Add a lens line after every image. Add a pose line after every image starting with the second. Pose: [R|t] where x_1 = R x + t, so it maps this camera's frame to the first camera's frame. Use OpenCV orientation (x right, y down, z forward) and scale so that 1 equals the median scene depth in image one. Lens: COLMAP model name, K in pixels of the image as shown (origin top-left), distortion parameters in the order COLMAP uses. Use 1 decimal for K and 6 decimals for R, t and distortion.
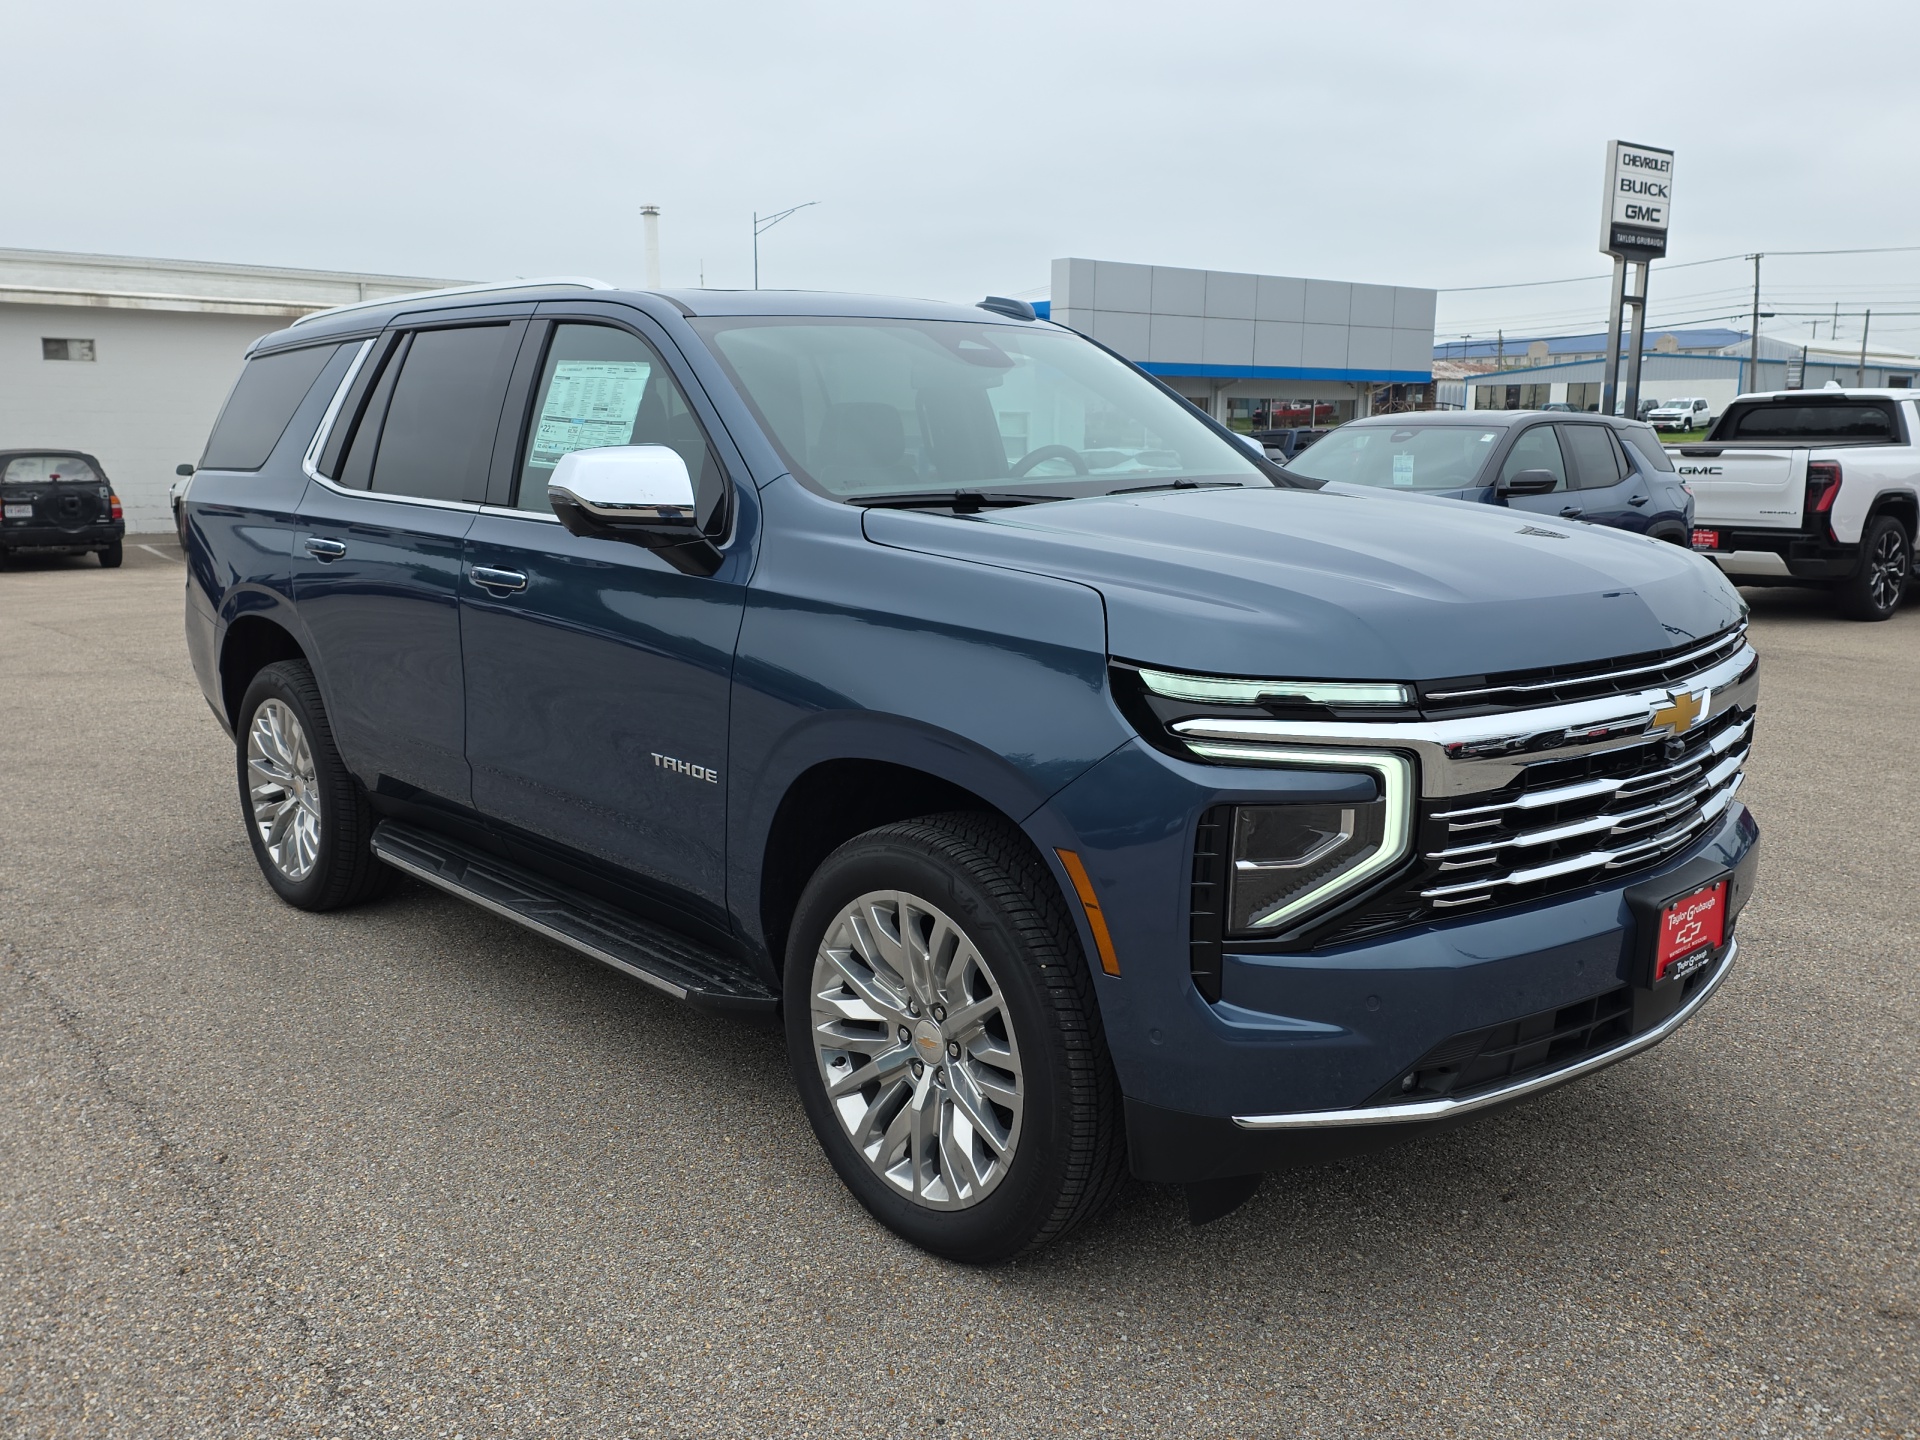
lens RADIAL K [[1569.9, 0, 971.9], [0, 1569.9, 686.0], [0, 0, 1]] dist [0.105002, -0.117511]
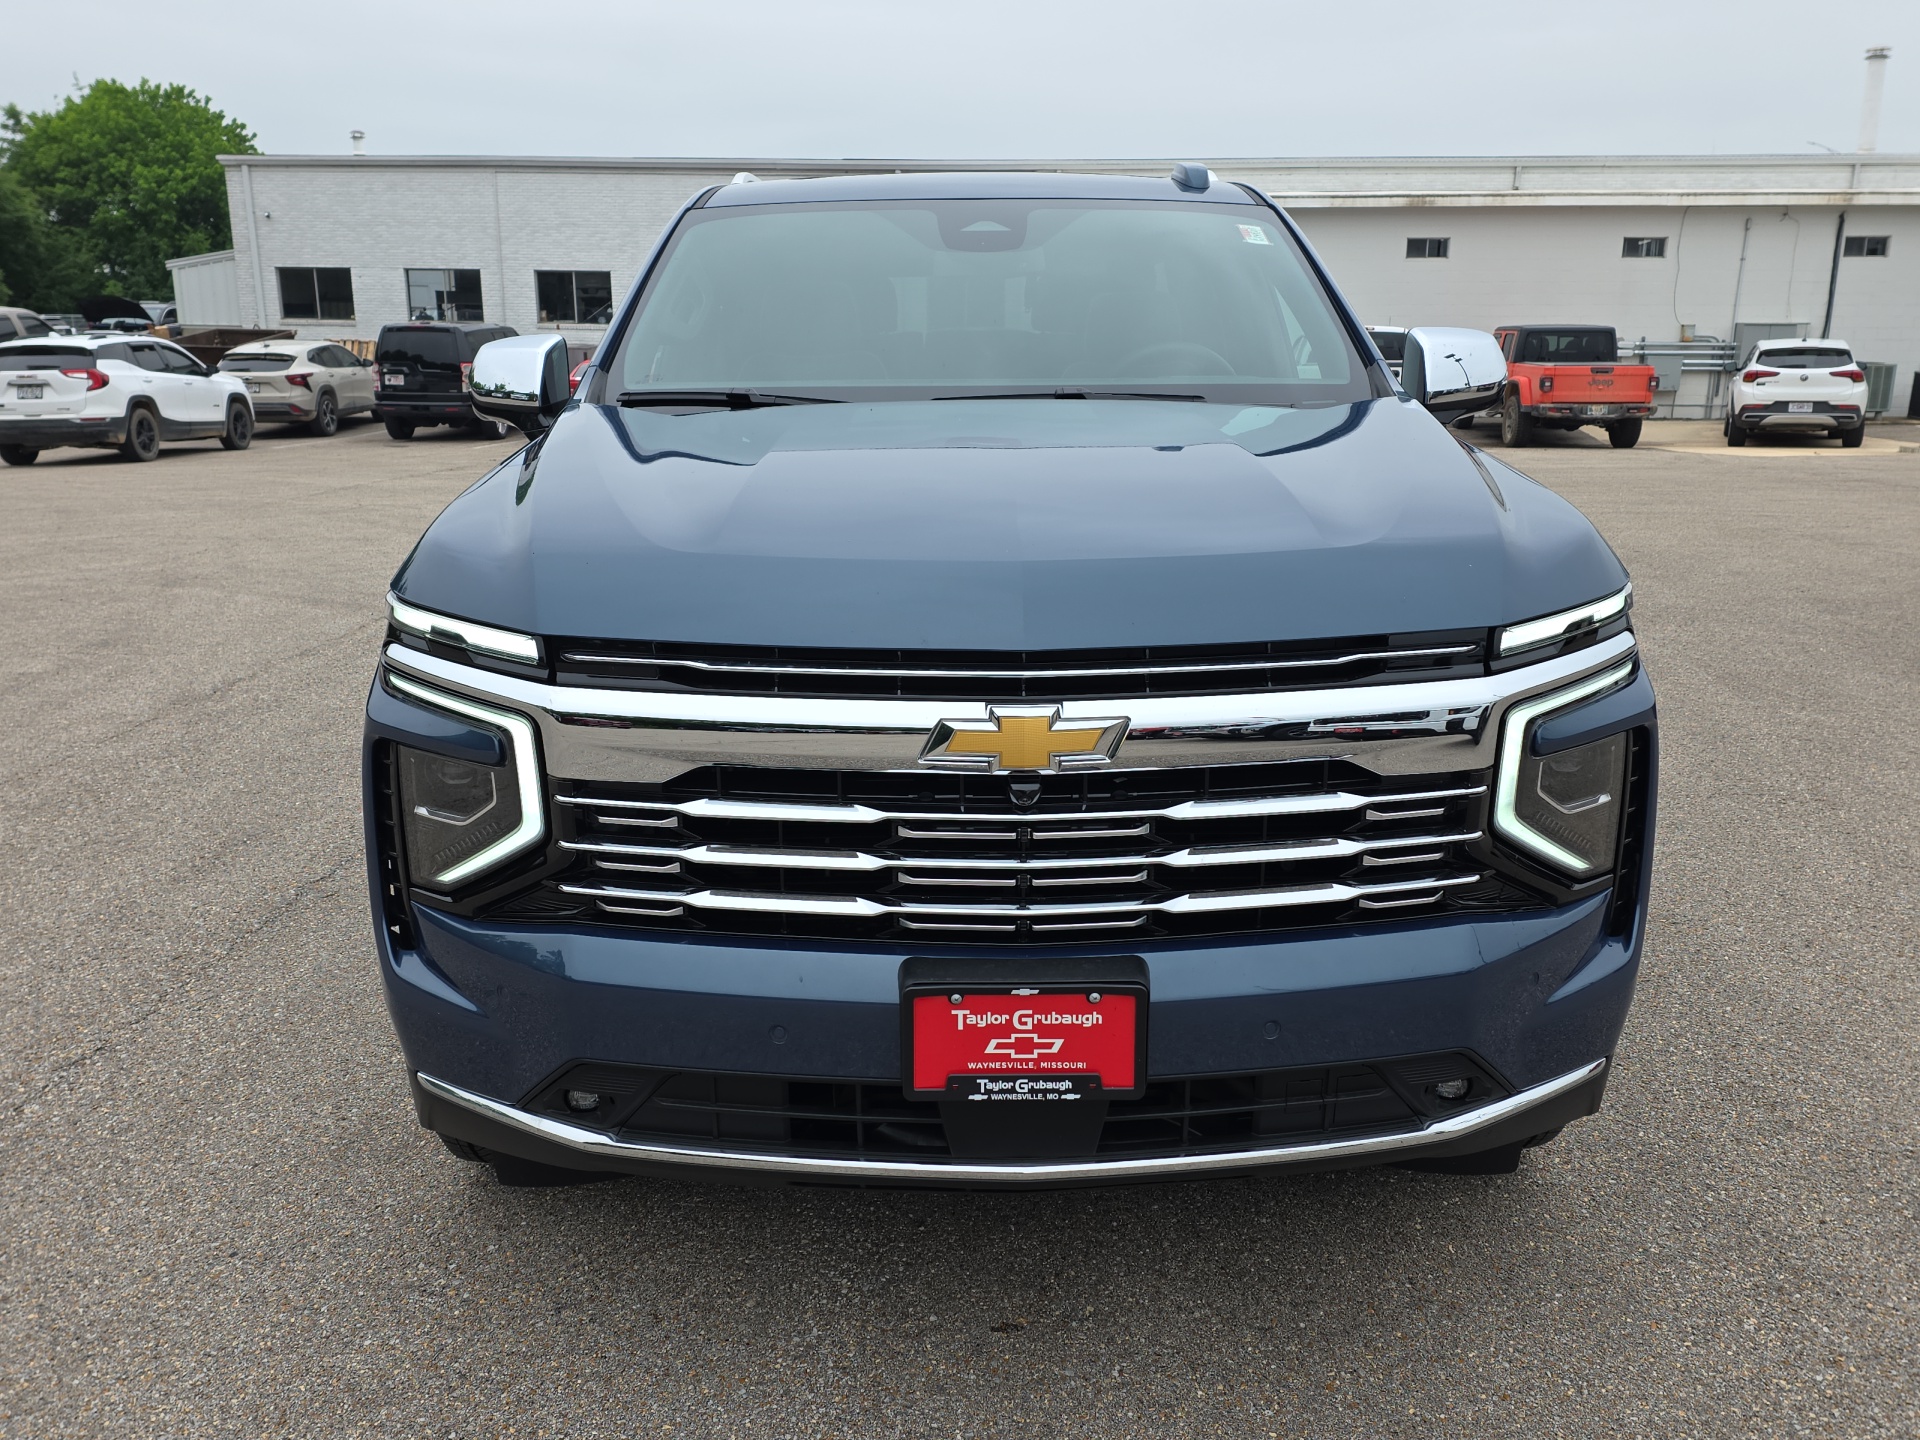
lens RADIAL K [[1569.9, 0, 971.9], [0, 1569.9, 686.0], [0, 0, 1]] dist [0.105002, -0.117511]
pose [[0.742893, 0.154830, -0.651259, 0.884425], [-0.109877, 0.987892, 0.109524, -0.082641], [0.660331, -0.009806, 0.750911, 0.460320]]
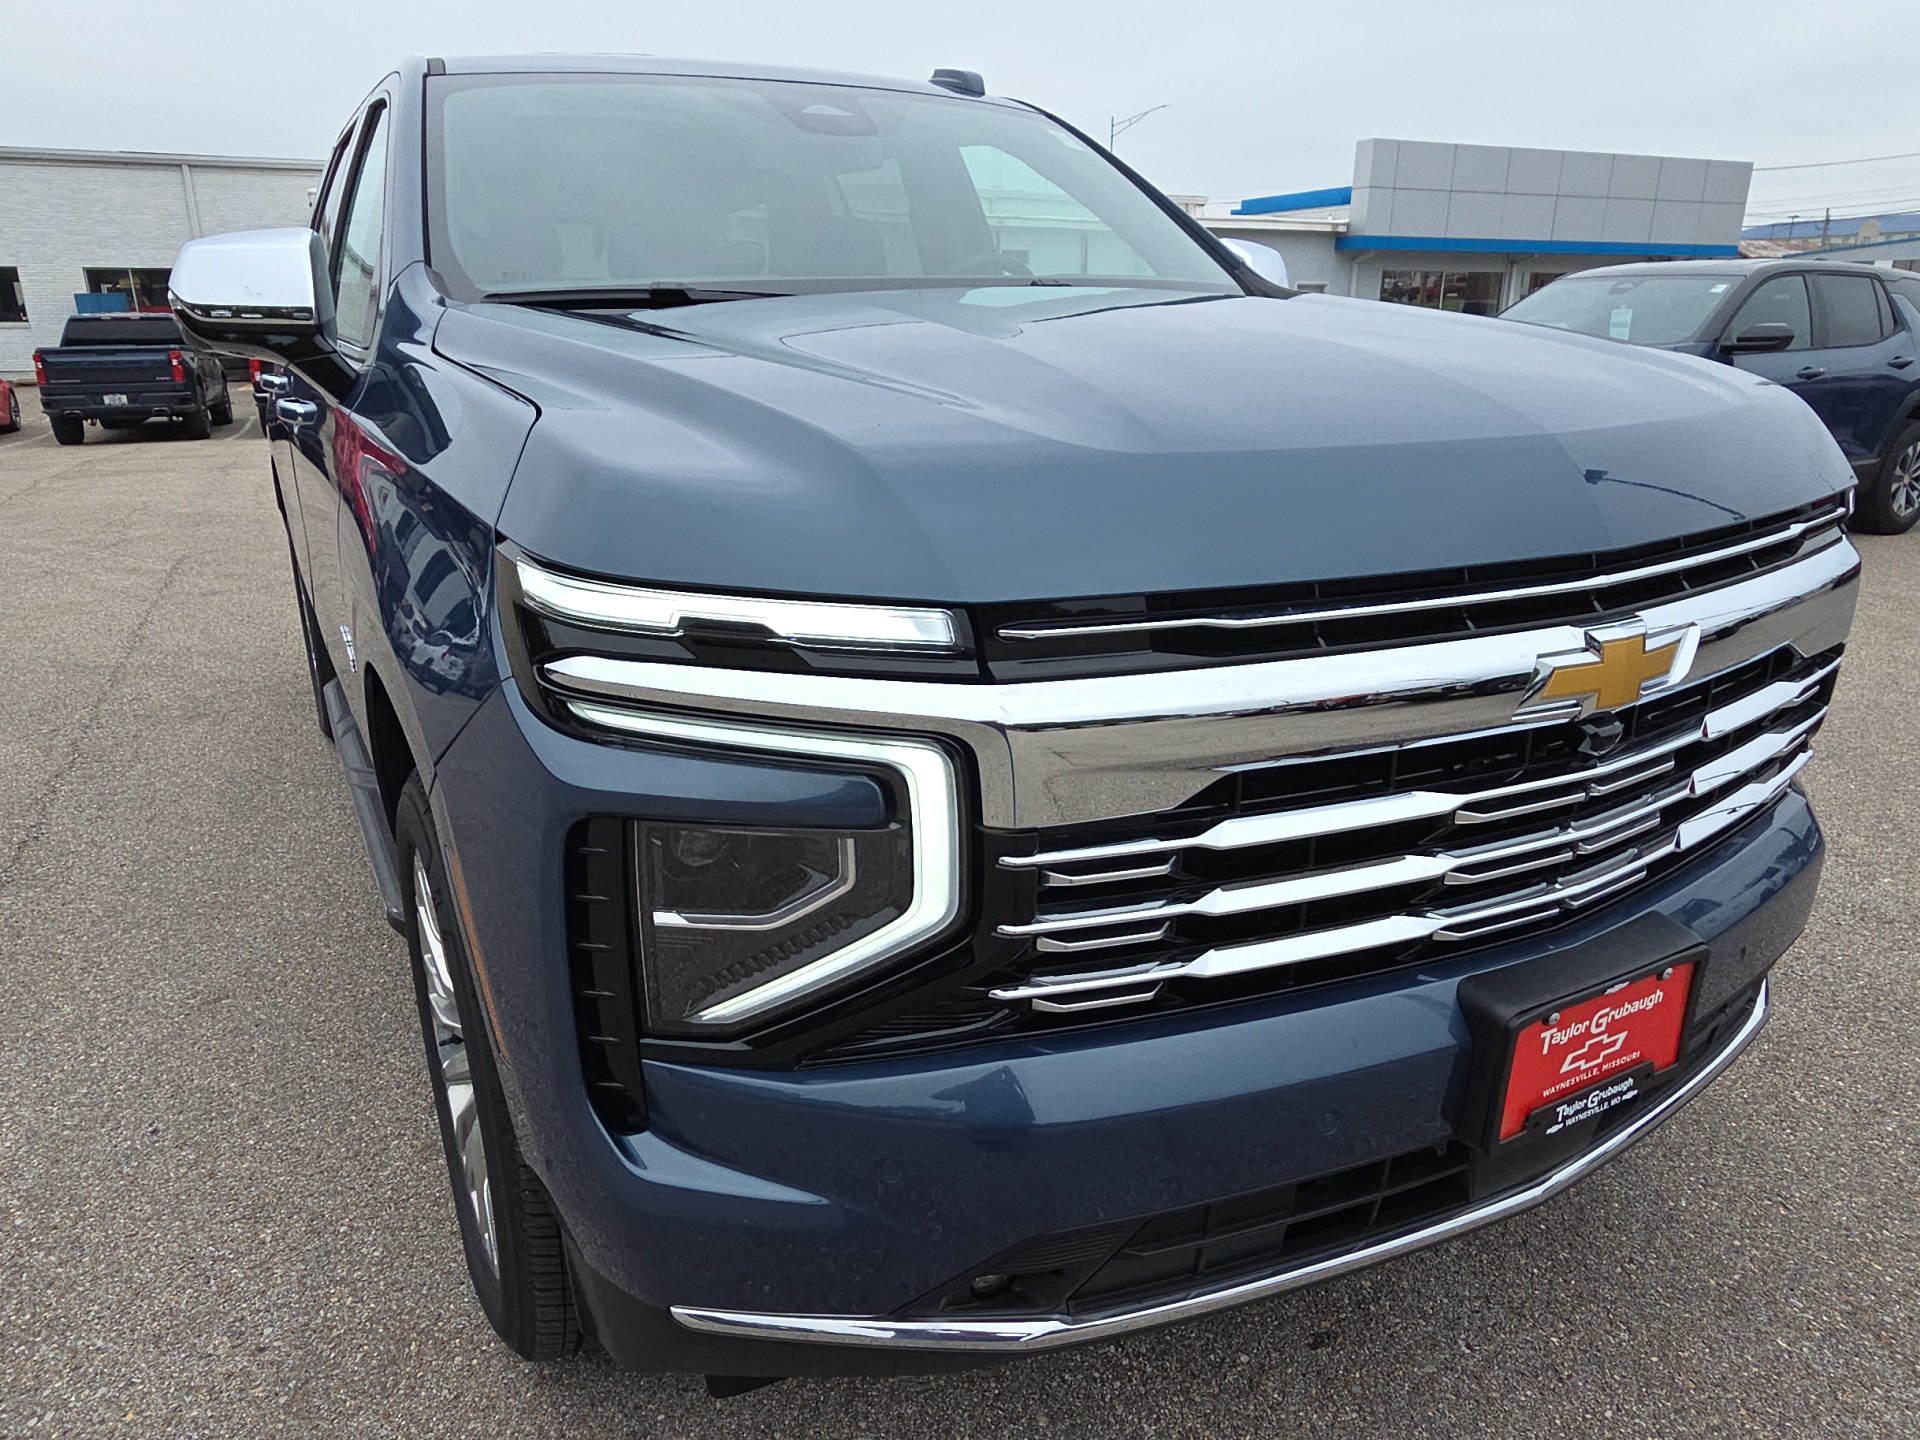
lens RADIAL K [[1282.6, 0, 950.3], [0, 1282.6, 726.5], [0, 0, 1]] dist [-0.003827, 0.004640]
pose [[0.967761, 0.069327, -0.242141, 0.333848], [-0.032711, 0.987826, 0.152087, -0.023963], [0.249737, -0.139263, 0.958247, 0.526706]]
